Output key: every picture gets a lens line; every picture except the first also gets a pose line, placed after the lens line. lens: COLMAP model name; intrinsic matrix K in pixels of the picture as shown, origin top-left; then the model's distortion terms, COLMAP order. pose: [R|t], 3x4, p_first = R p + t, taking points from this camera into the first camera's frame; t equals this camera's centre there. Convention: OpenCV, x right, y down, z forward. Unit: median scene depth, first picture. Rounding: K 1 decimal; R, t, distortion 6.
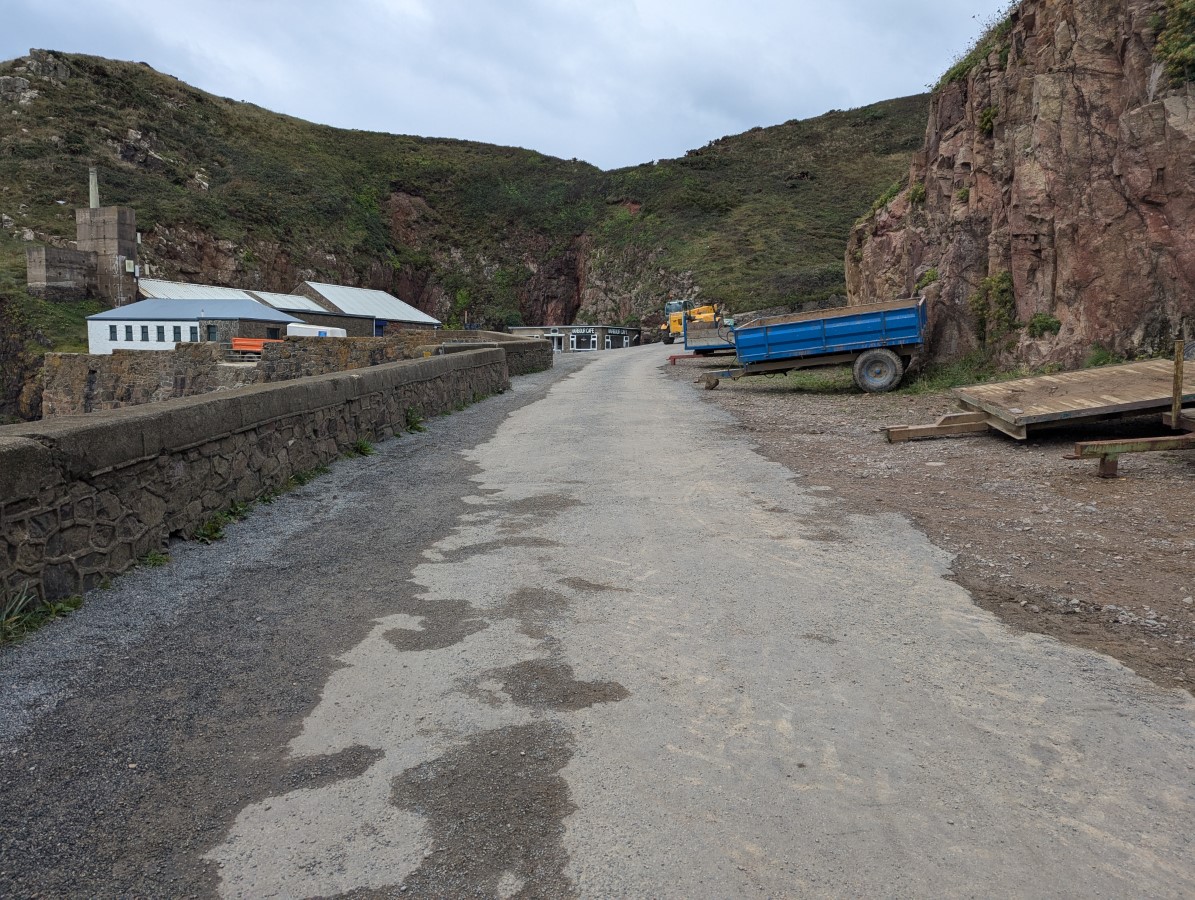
lens RADIAL K [[862.4, 0, 597.4], [0, 862.4, 450.2], [0, 0, 1]] dist [0.006657, -0.006872]
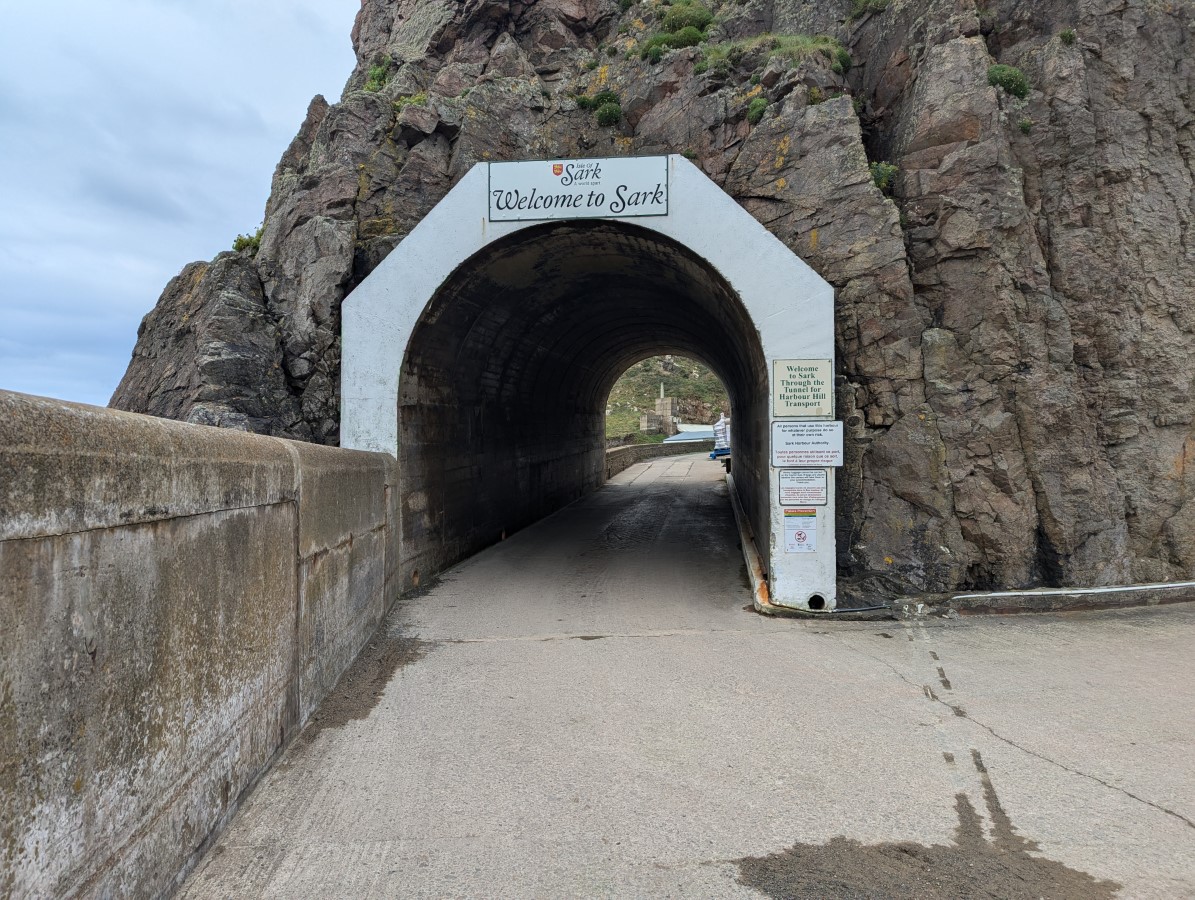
lens RADIAL K [[862.4, 0, 597.3], [0, 862.4, 450.2], [0, 0, 1]] dist [0.006657, -0.006872]
pose [[0.877514, -0.036923, -0.478127, 0.364120], [-0.028158, 0.991344, -0.128235, 0.161534], [0.478723, 0.125991, 0.868879, -1.018224]]
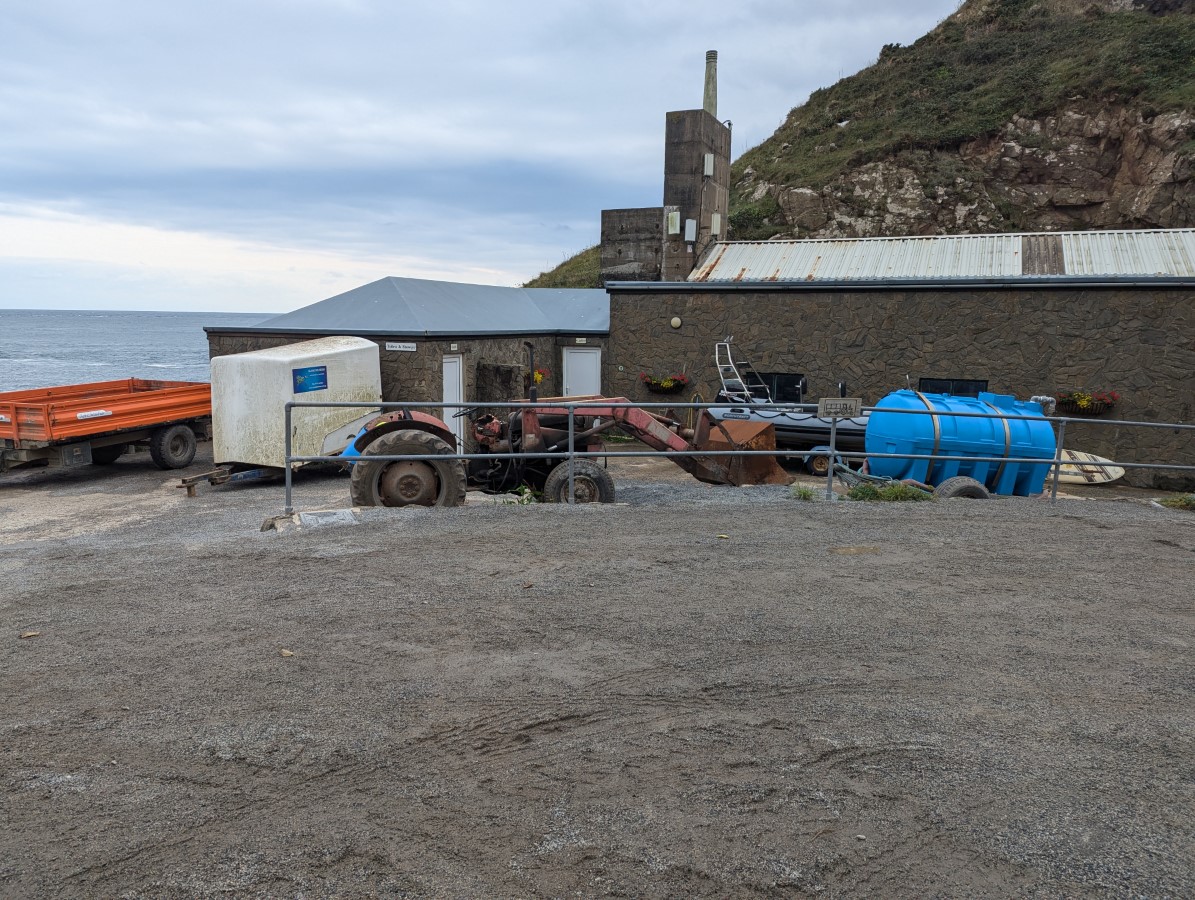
lens RADIAL K [[862.4, 0, 597.2], [0, 862.4, 450.2], [0, 0, 1]] dist [0.006657, -0.006872]
pose [[-0.005321, 0.128943, -0.991638, 0.002209], [-0.109118, 0.985655, 0.128751, -0.112239], [0.994015, 0.108891, 0.008825, 0.779694]]
